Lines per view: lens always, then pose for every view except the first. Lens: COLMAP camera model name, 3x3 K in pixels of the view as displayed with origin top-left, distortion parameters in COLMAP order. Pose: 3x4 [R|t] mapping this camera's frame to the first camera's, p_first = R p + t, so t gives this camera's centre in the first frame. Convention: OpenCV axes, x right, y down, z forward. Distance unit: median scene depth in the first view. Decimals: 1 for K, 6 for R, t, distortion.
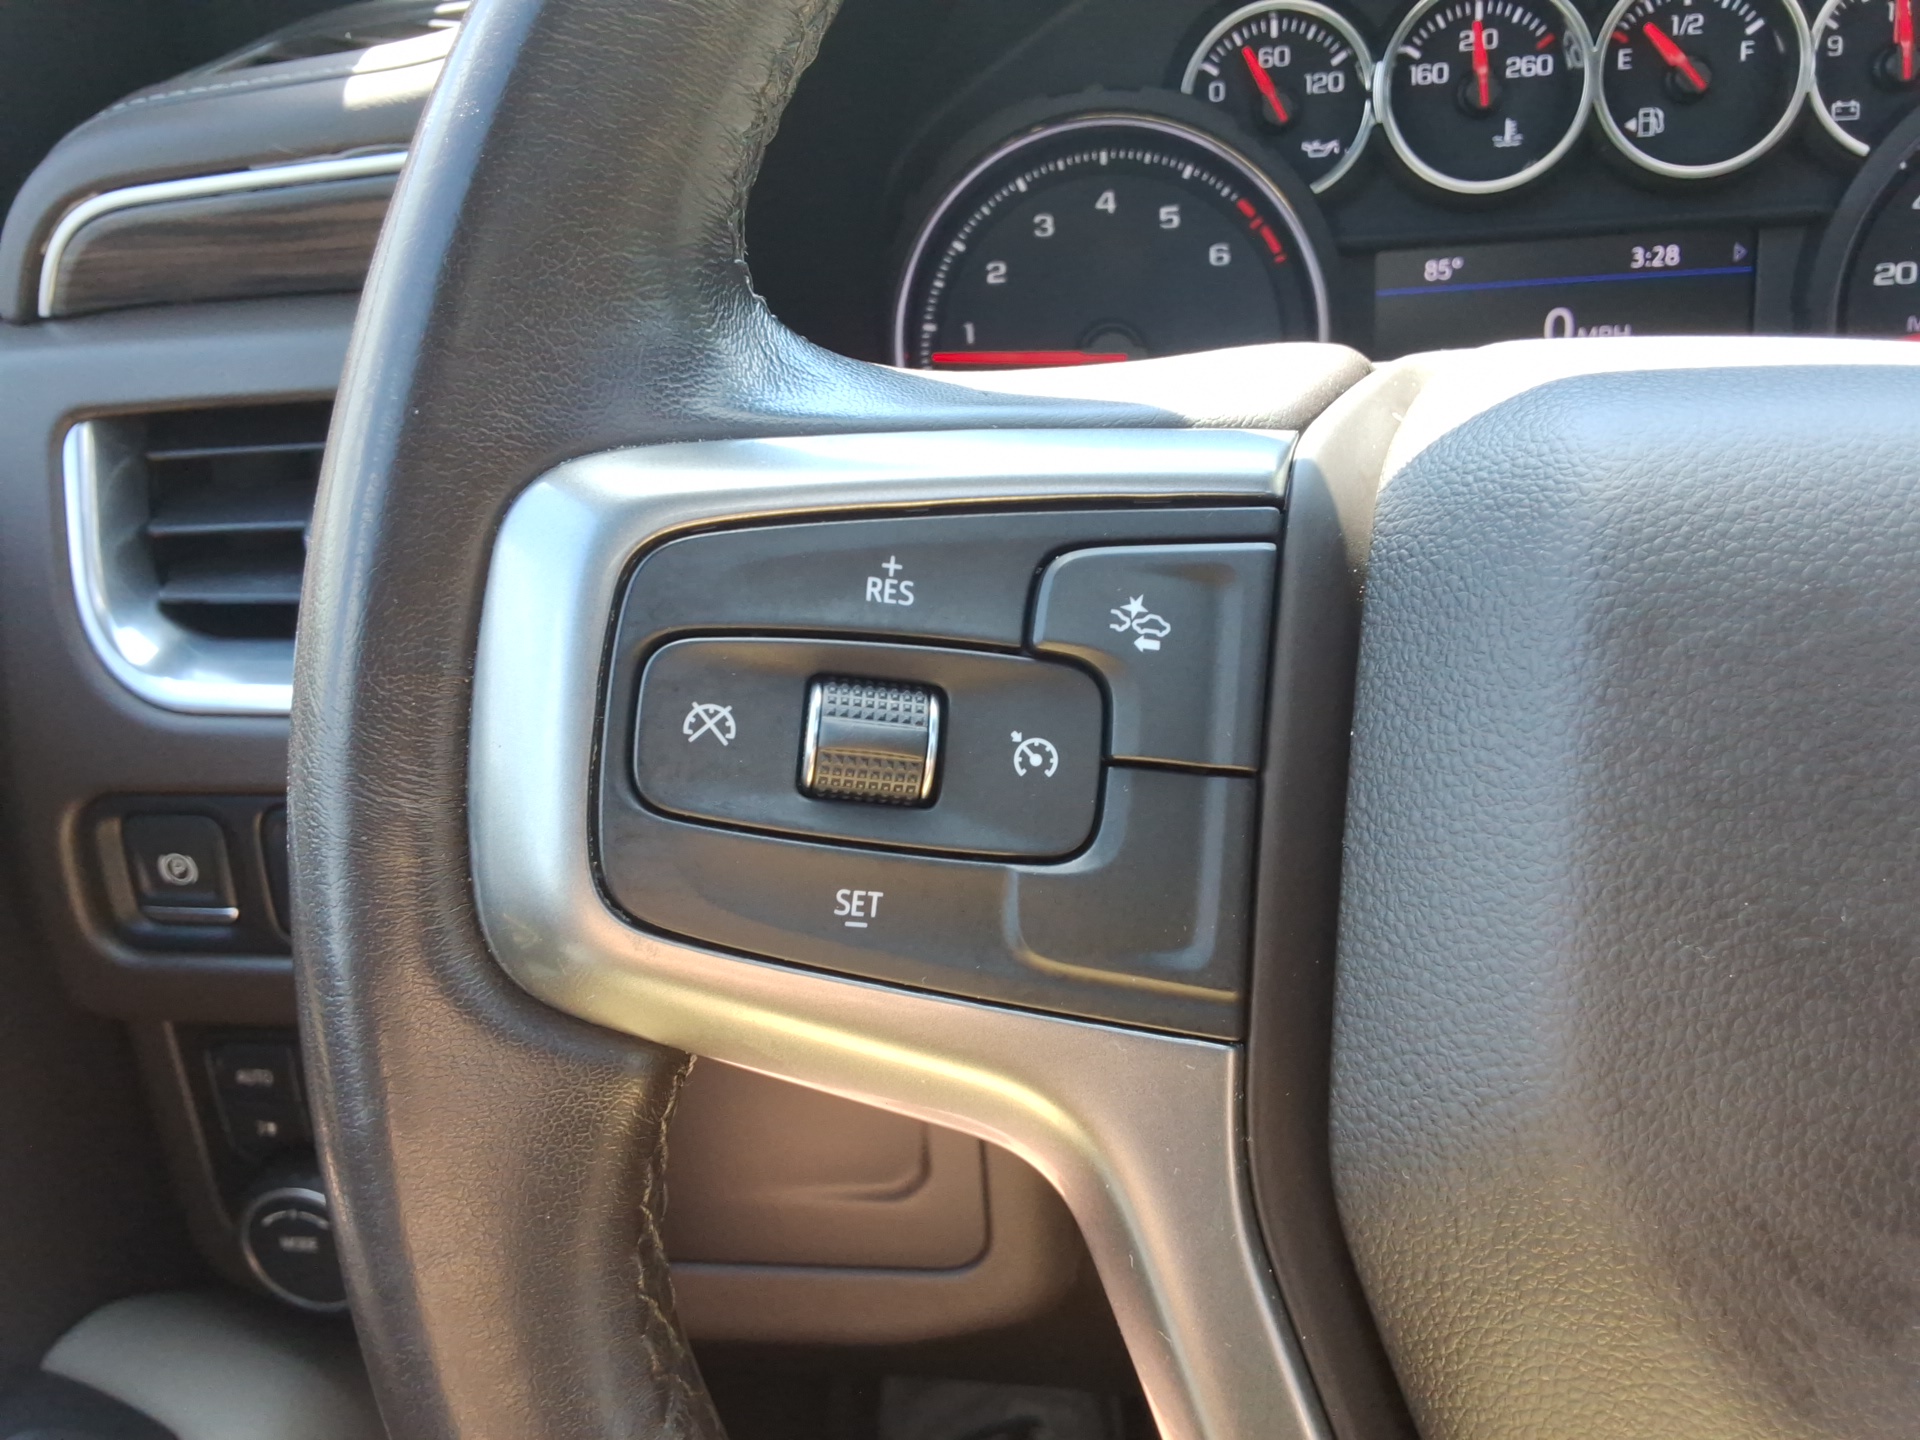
lens RADIAL K [[1543.7, 0, 976.4], [0, 1543.7, 703.7], [0, 0, 1]] dist [0.096126, -0.145790]
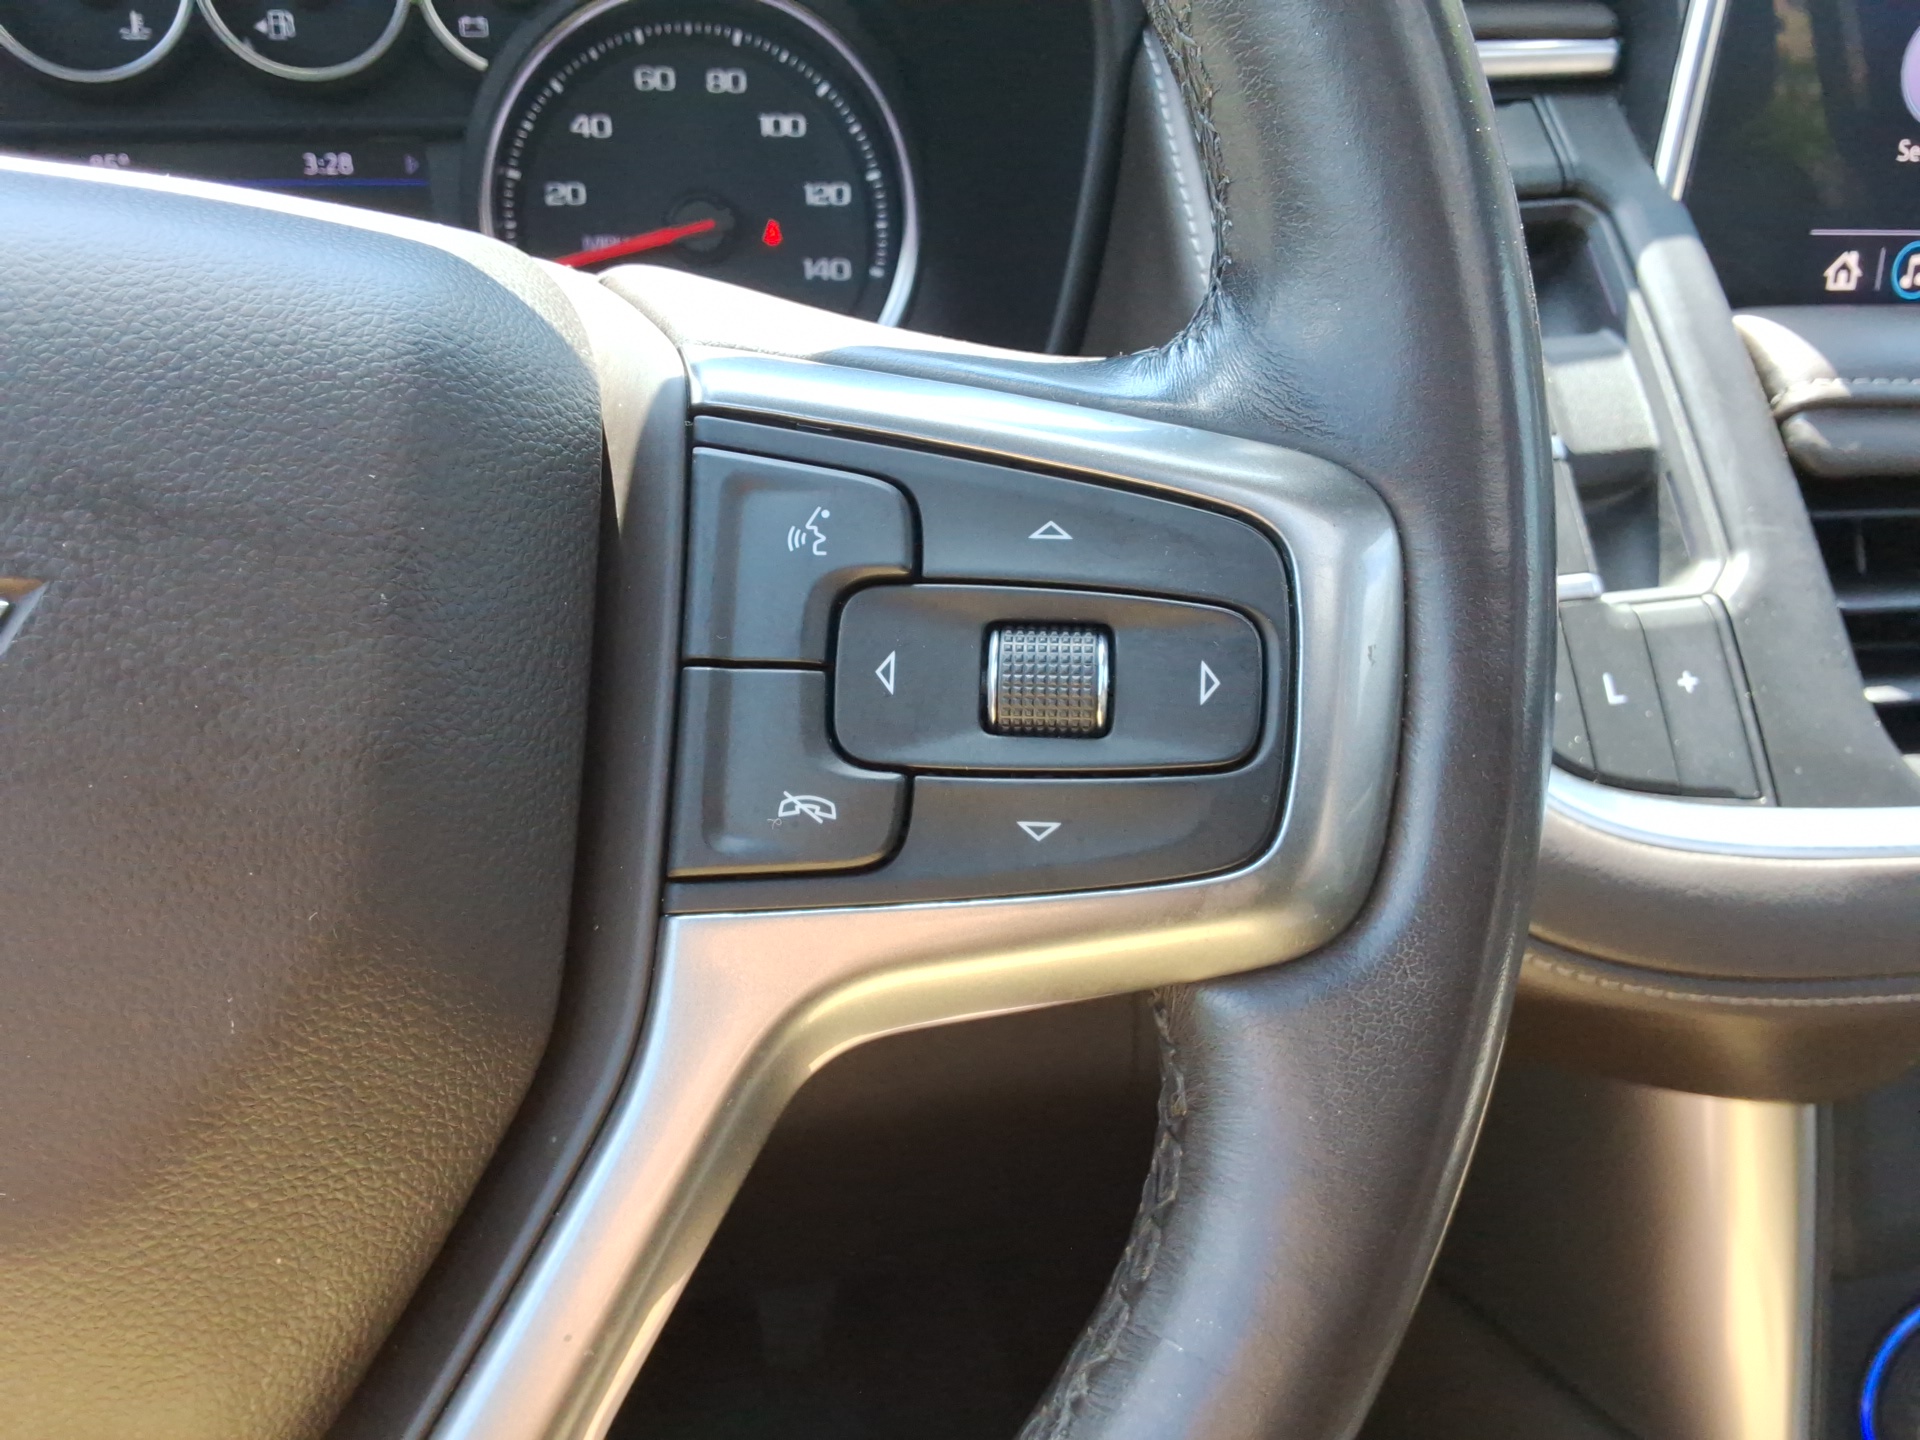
lens RADIAL K [[1543.7, 0, 969.5], [0, 1543.7, 719.4], [0, 0, 1]] dist [0.096126, -0.145790]
pose [[0.933204, -0.050860, 0.355729, 0.492143], [0.047414, 0.998706, 0.018406, 0.081796], [-0.356204, -0.000311, 0.934408, -0.104079]]
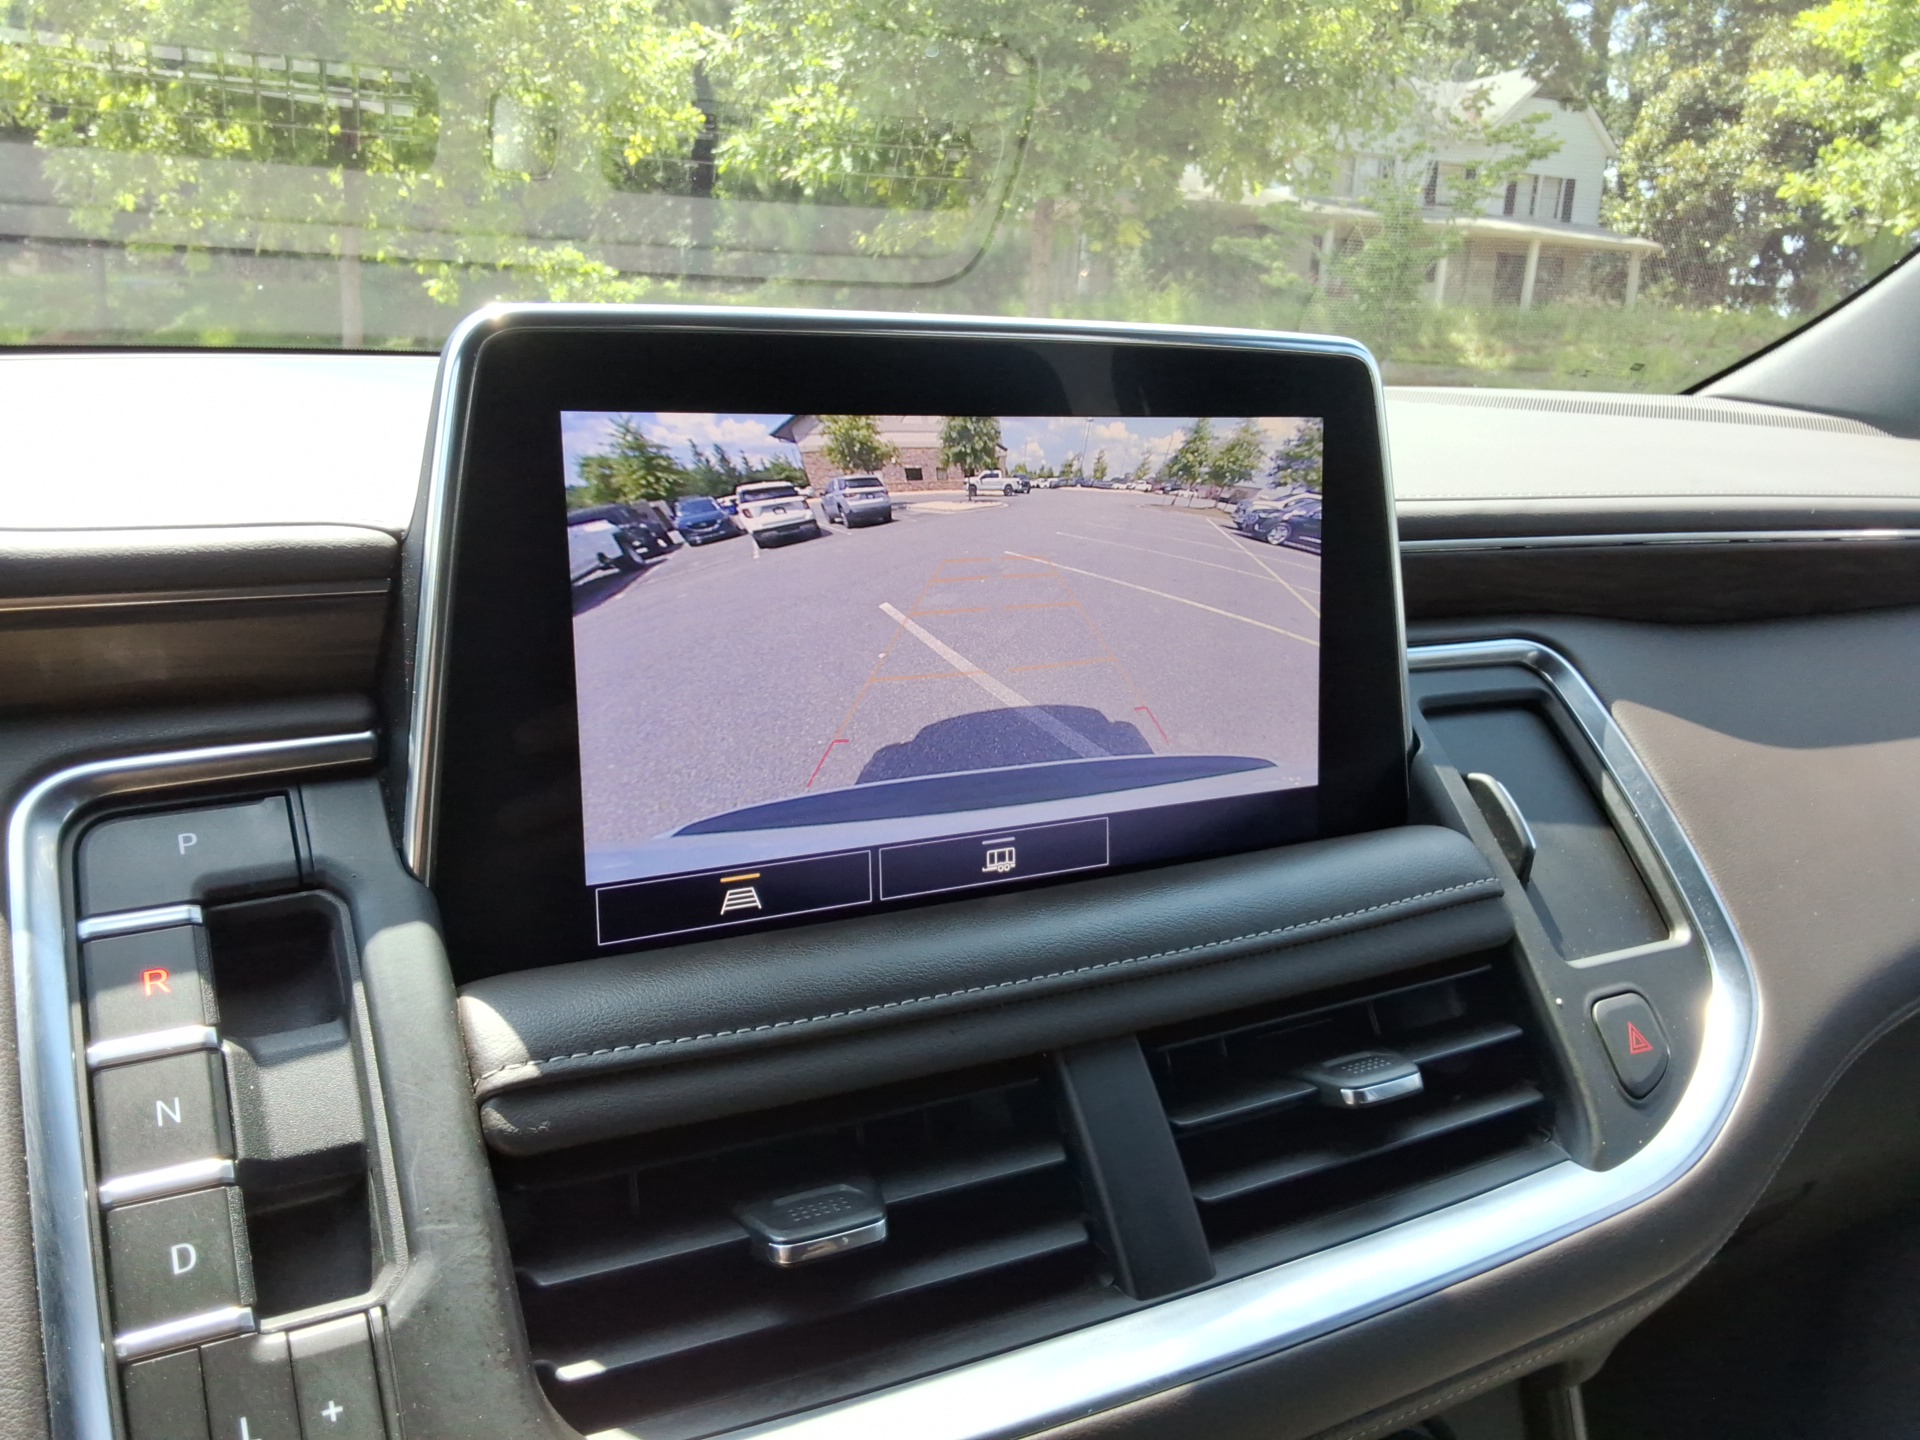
lens RADIAL K [[1543.7, 0, 976.3], [0, 1543.7, 718.7], [0, 0, 1]] dist [0.096126, -0.145790]
pose [[0.808583, -0.029027, 0.587665, 0.928636], [0.144499, 0.977991, -0.150513, -0.087330], [-0.570362, 0.206619, 0.794981, -0.398486]]
